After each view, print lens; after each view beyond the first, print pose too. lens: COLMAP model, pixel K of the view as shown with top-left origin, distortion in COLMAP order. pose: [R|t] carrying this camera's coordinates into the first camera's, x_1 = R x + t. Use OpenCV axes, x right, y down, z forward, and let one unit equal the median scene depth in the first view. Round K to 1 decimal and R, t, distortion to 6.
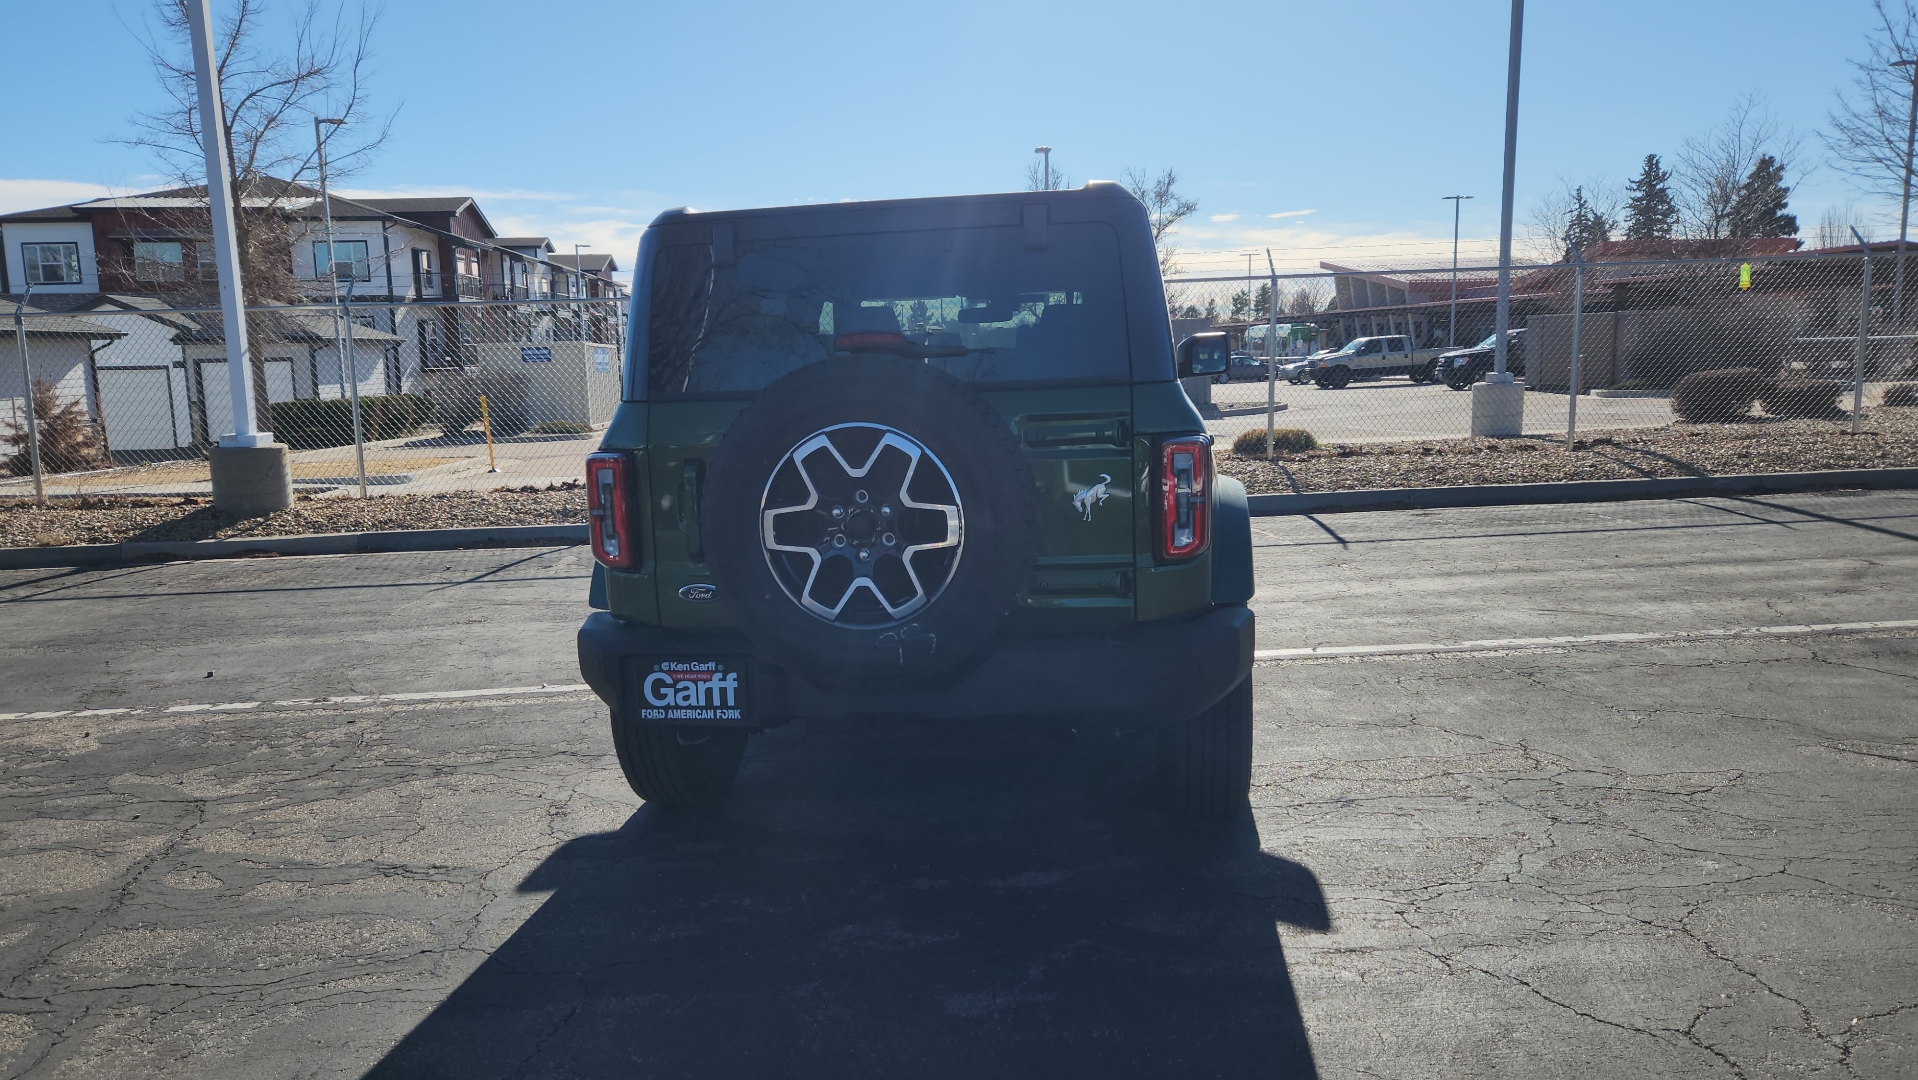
lens RADIAL K [[1278.0, 0, 925.6], [0, 1278.0, 540.8], [0, 0, 1]] dist [0.074861, -0.061182]
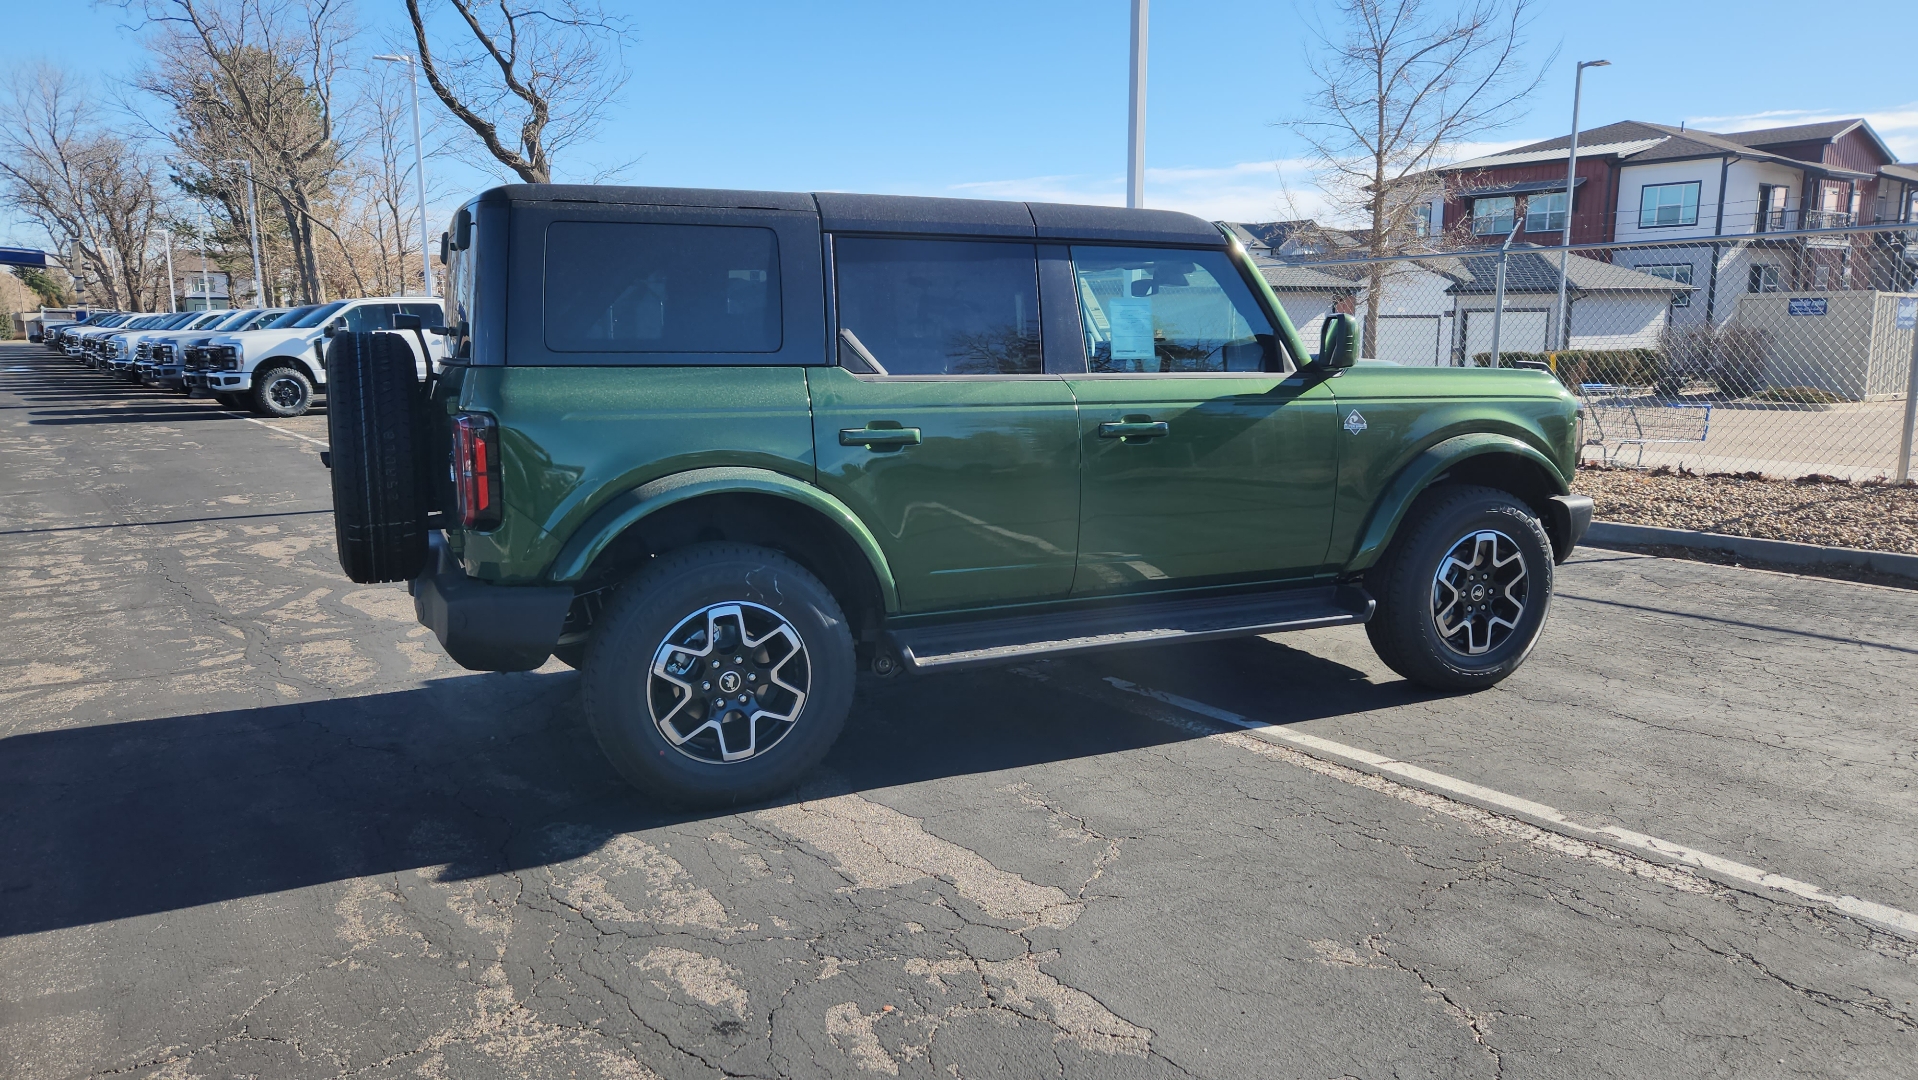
lens RADIAL K [[1279.4, 0, 933.4], [0, 1279.4, 534.0], [0, 0, 1]] dist [0.078427, -0.065915]
pose [[0.539489, 0.160163, -0.826619, 0.925374], [-0.131497, 0.985722, 0.105169, -0.102483], [0.831661, 0.051961, 0.552847, 0.490060]]
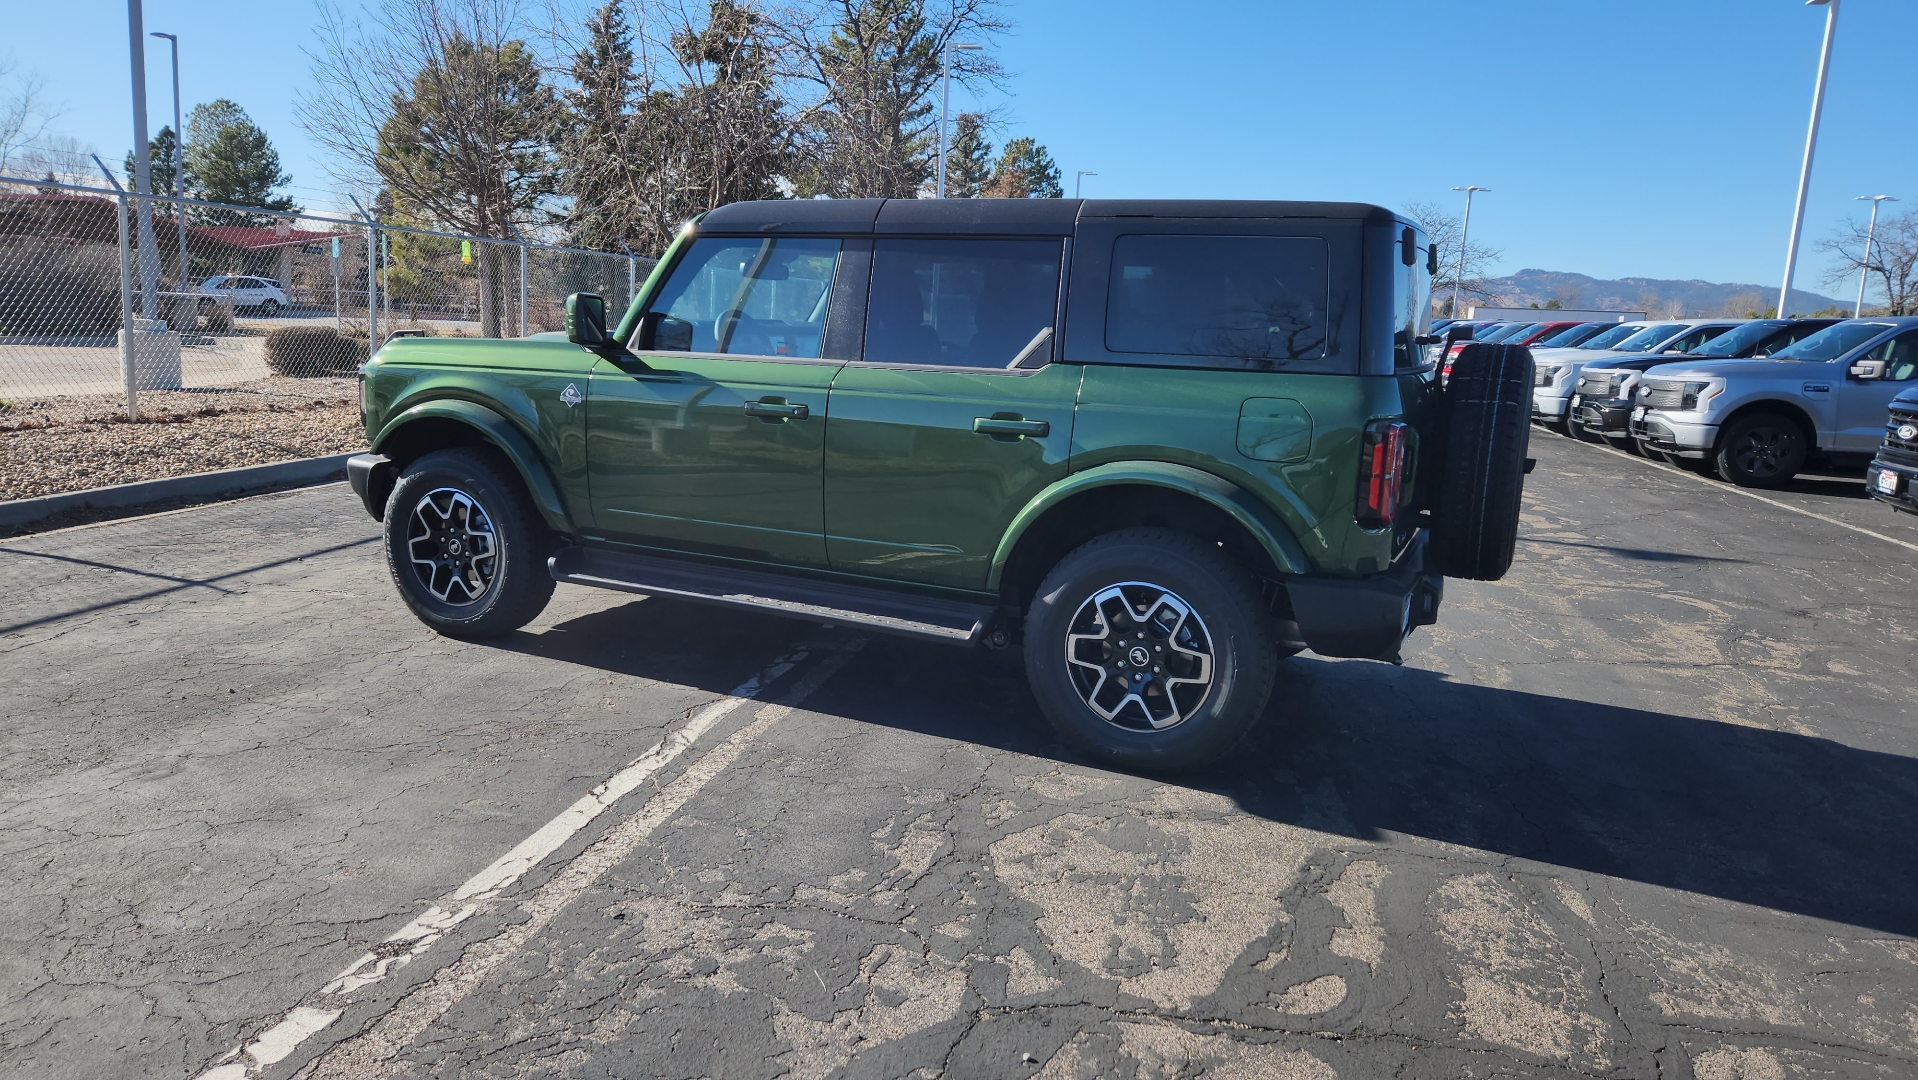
lens RADIAL K [[1279.4, 0, 933.4], [0, 1279.4, 534.0], [0, 0, 1]] dist [0.078427, -0.065915]
pose [[0.280314, -0.116300, 0.952837, -1.053572], [0.082948, 0.991855, 0.096660, -0.083287], [-0.956318, 0.051940, 0.287677, 0.776498]]
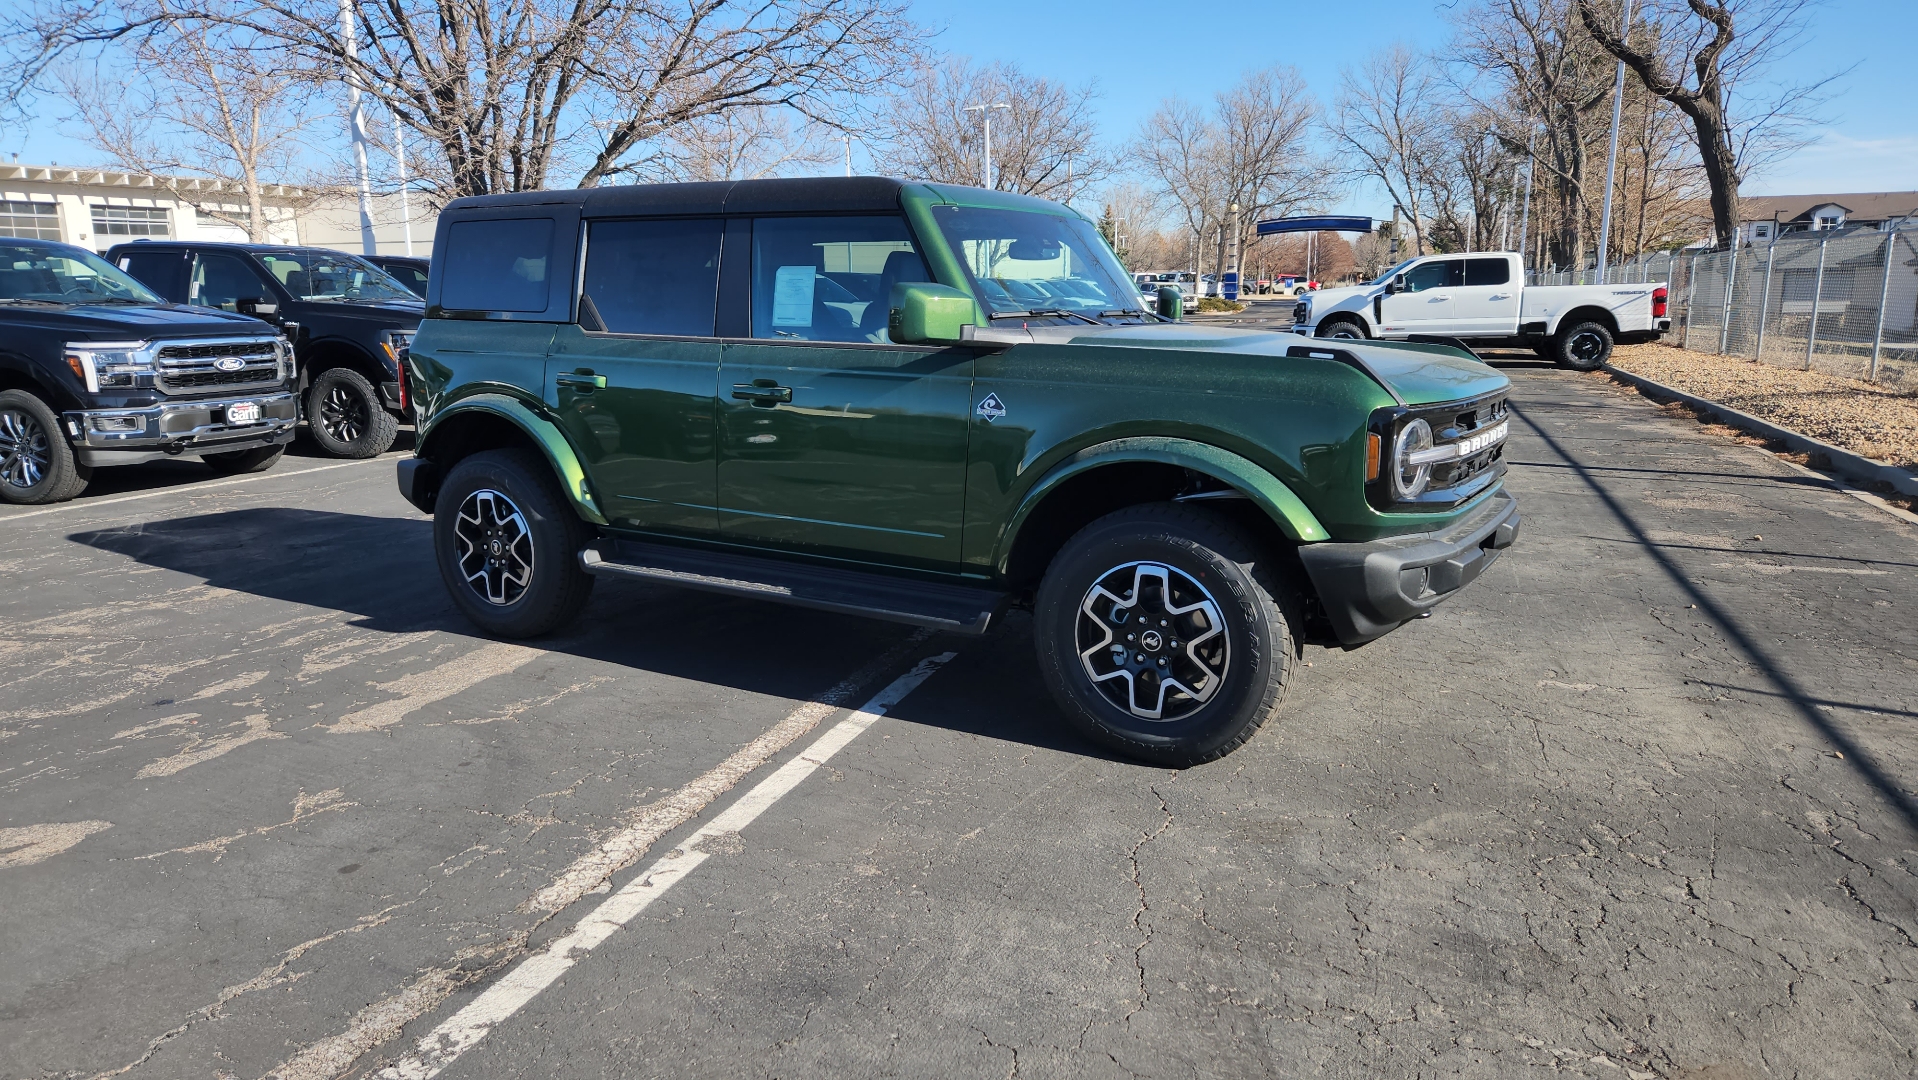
lens RADIAL K [[1280.9, 0, 938.9], [0, 1280.9, 539.6], [0, 0, 1]] dist [0.076206, -0.062514]
pose [[-0.390469, 0.208330, -0.896734, 1.075458], [-0.114821, 0.955433, 0.271963, -0.272572], [0.913428, 0.209157, -0.349147, 1.597367]]
